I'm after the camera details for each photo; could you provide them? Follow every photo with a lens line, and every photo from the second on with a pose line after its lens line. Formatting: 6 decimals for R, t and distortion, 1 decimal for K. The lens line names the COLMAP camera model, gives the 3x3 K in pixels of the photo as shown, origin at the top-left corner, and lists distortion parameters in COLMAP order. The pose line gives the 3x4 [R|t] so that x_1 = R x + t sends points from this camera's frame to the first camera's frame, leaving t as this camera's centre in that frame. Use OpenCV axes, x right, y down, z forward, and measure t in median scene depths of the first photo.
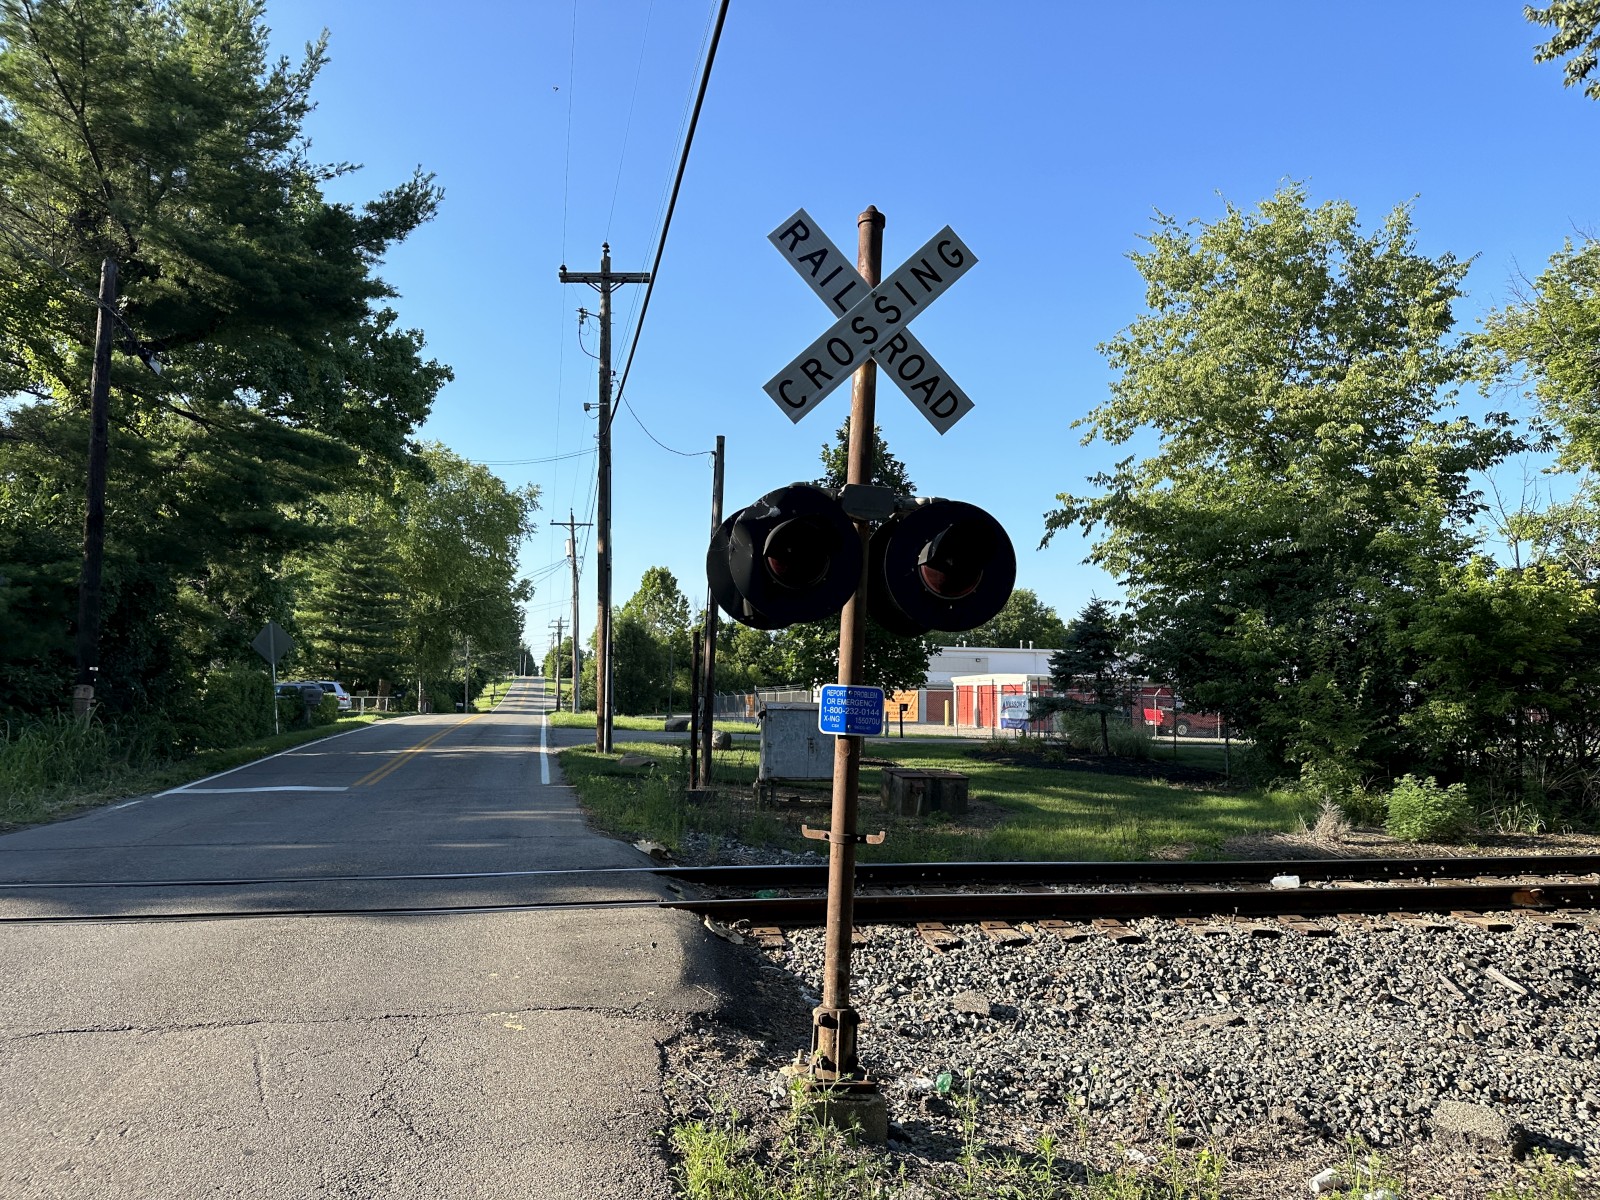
lens RADIAL K [[1084.4, 0, 806.6], [0, 1084.4, 602.5], [0, 0, 1]] dist [0.111446, -0.166535]
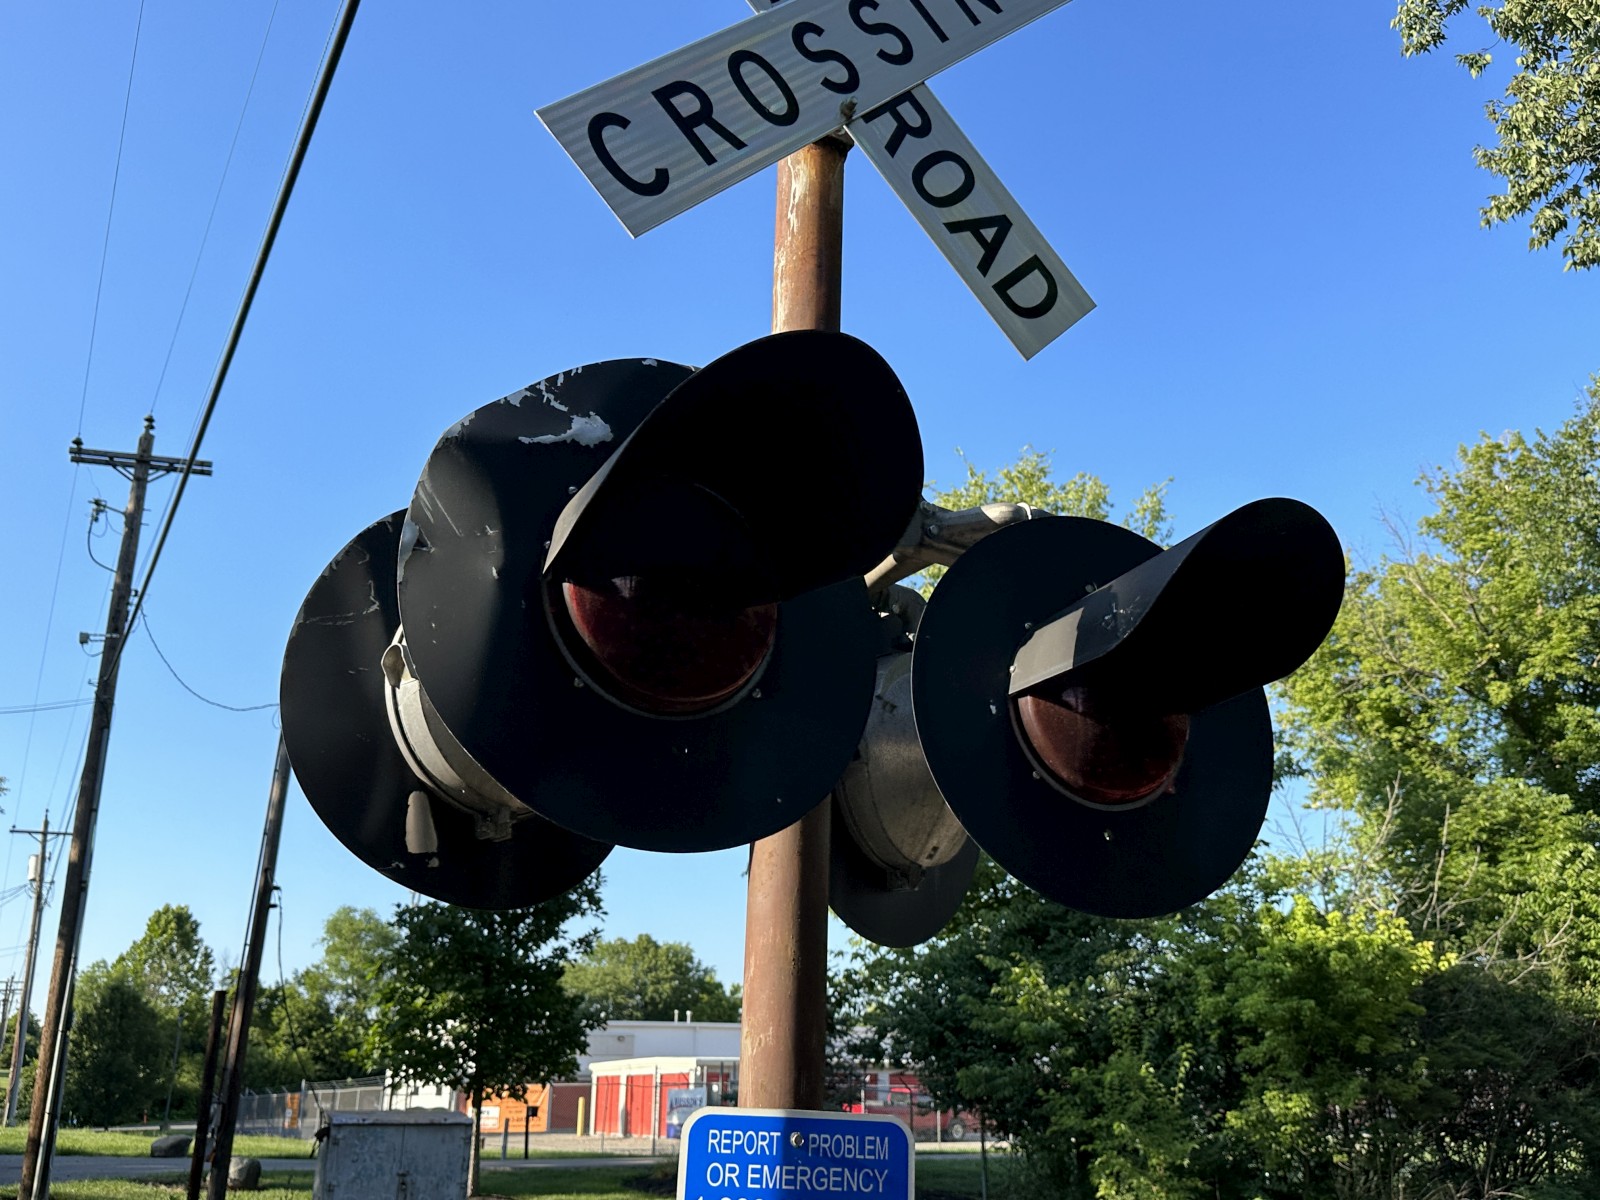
lens RADIAL K [[1327.4, 0, 801.8], [0, 1327.4, 618.3], [0, 0, 1]] dist [0.123932, -0.242112]
pose [[0.957753, 0.083084, 0.275330, -0.013313], [-0.012184, 0.968224, -0.249788, 0.008618], [-0.287335, 0.235880, 0.928331, 0.138603]]
